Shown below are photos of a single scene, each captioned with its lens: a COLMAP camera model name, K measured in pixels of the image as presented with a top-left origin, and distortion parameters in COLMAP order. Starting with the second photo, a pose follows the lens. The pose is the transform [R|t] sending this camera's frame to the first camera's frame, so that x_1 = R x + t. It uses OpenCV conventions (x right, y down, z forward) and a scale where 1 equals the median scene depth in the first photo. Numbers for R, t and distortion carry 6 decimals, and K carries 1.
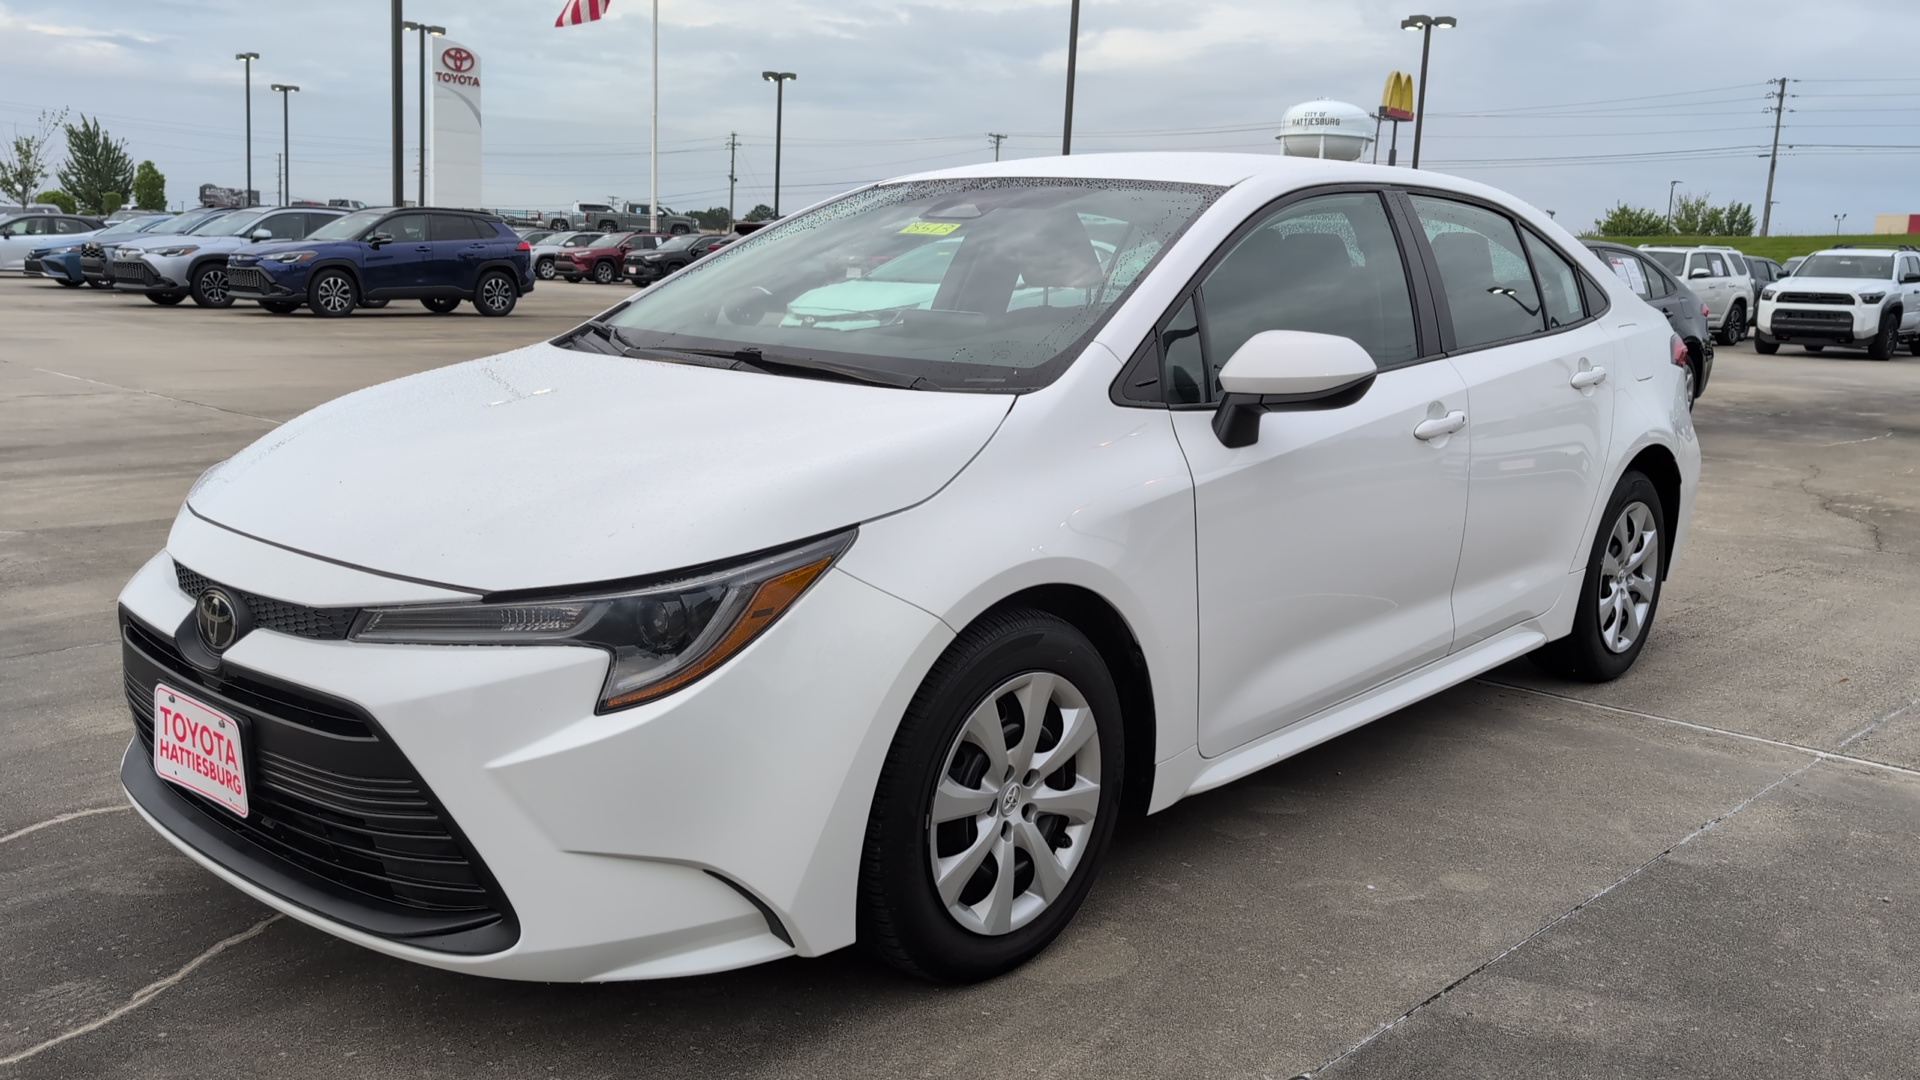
lens RADIAL K [[1653.5, 0, 915.9], [0, 1653.5, 474.6], [0, 0, 1]] dist [0.054747, -0.067783]
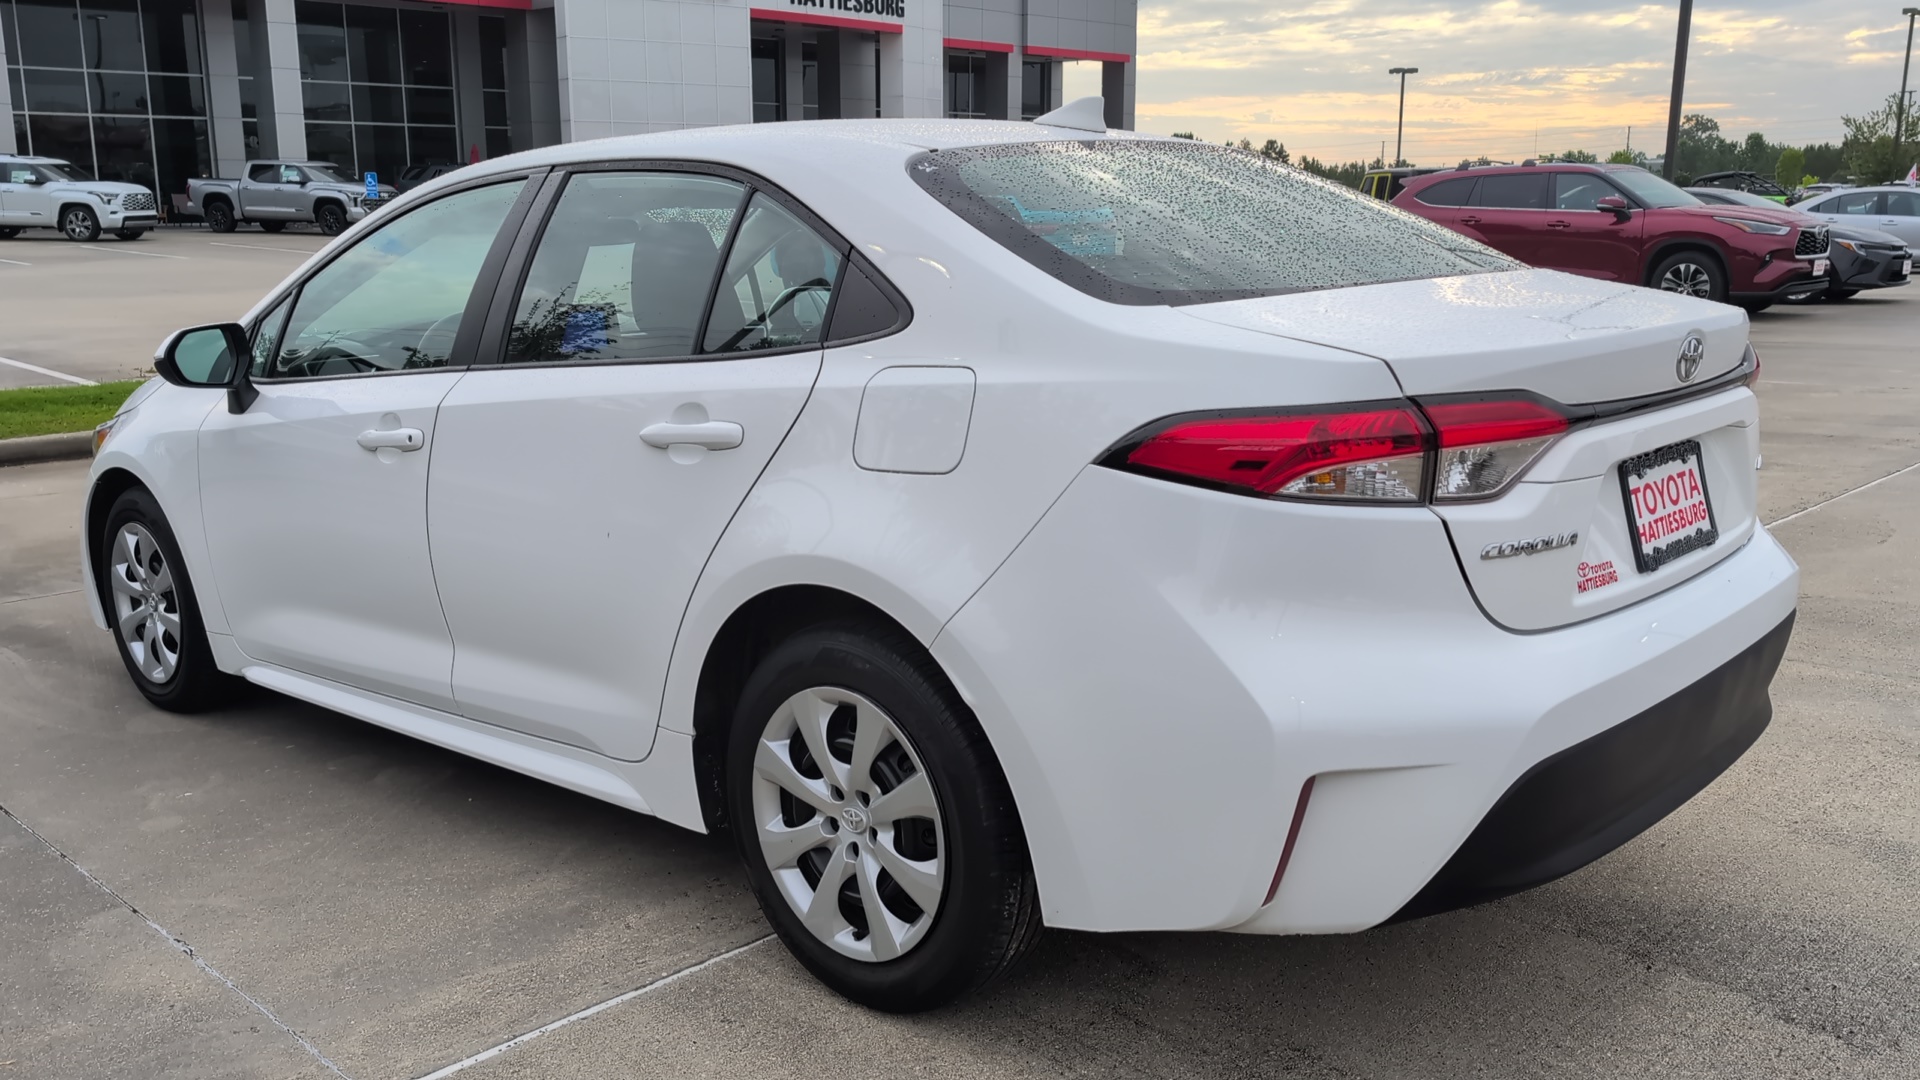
lens RADIAL K [[1614.6, 0, 960.0], [0, 1614.6, 540.0], [0, 0, 1]] dist [0.019691, -0.001400]
pose [[-0.006539, 0.163649, -0.986497, 0.968480], [-0.111105, 0.980291, 0.163356, -0.125545], [0.993787, 0.110673, 0.011772, 1.063827]]
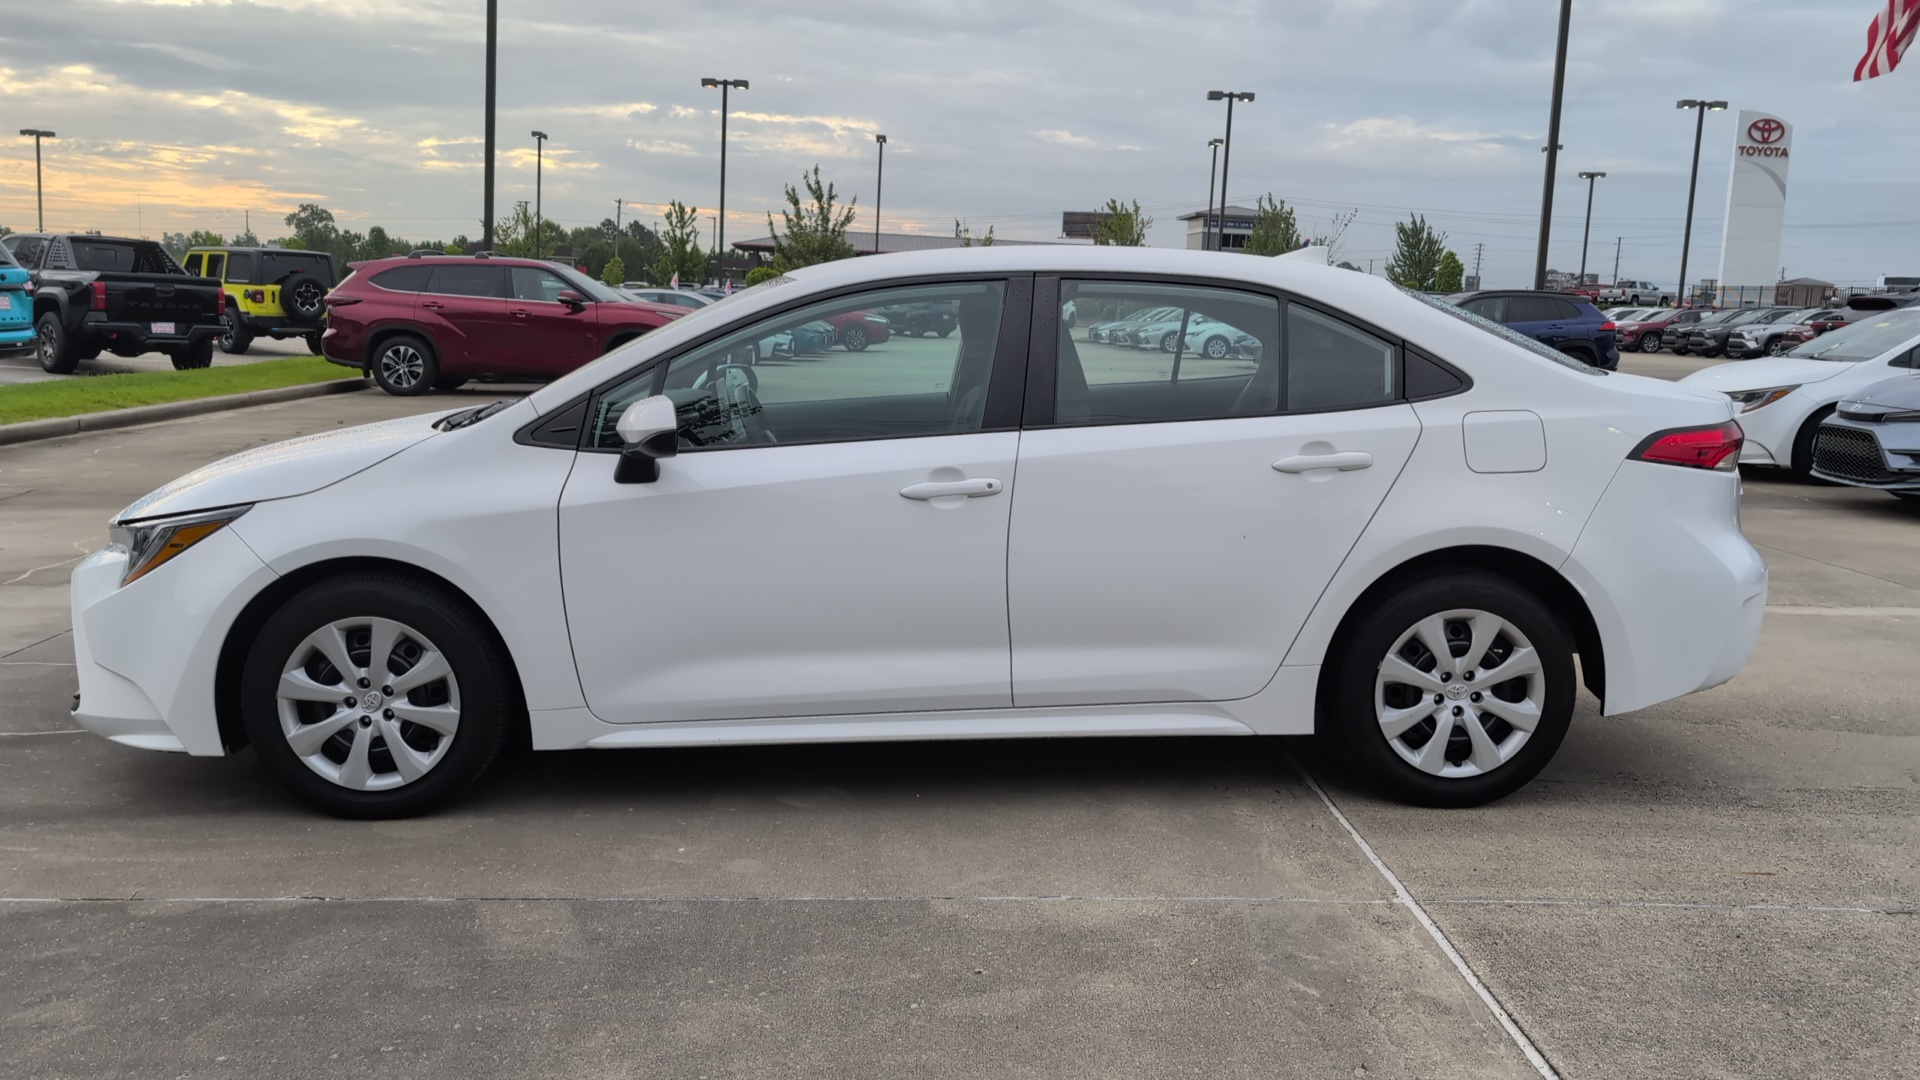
lens RADIAL K [[1614.6, 0, 960.0], [0, 1614.6, 540.0], [0, 0, 1]] dist [0.019691, -0.001400]
pose [[0.709240, 0.084551, -0.699878, 0.864989], [-0.088759, 0.995591, 0.030329, -0.023330], [0.699357, 0.040610, 0.713618, 0.200726]]
